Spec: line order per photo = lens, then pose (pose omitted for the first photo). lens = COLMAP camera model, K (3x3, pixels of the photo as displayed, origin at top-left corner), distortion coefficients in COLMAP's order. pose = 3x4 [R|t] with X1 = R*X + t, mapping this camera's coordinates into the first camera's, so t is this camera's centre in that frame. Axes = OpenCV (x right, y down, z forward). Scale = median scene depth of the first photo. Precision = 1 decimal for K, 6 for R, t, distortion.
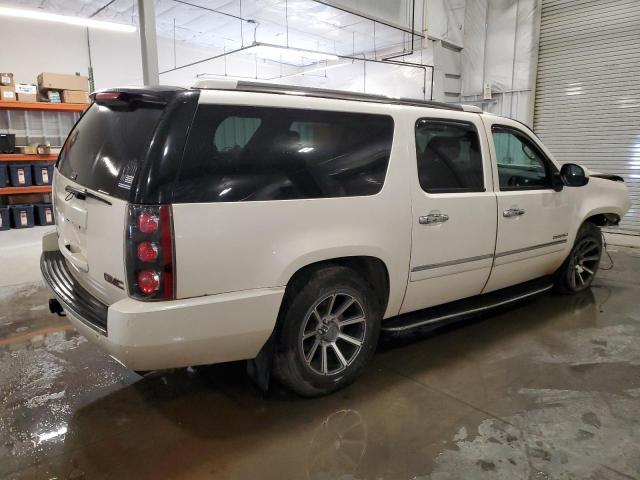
lens RADIAL K [[508.8, 0, 320.0], [0, 508.8, 240.0], [0, 0, 1]] dist [0.023721, 0.001101]
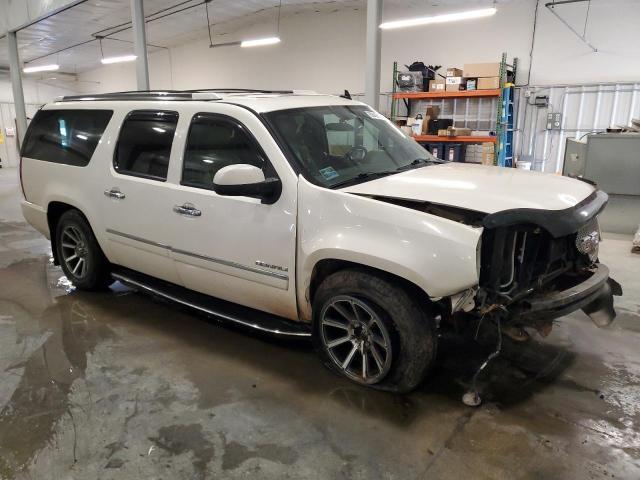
lens RADIAL K [[526.2, 0, 320.0], [0, 526.2, 240.0], [0, 0, 1]] dist [0.095417, -0.121715]
pose [[0.223627, 0.212158, -0.951304, 1.198015], [-0.182454, 0.967881, 0.172965, -0.186757], [0.957445, 0.134890, 0.255153, 0.876384]]
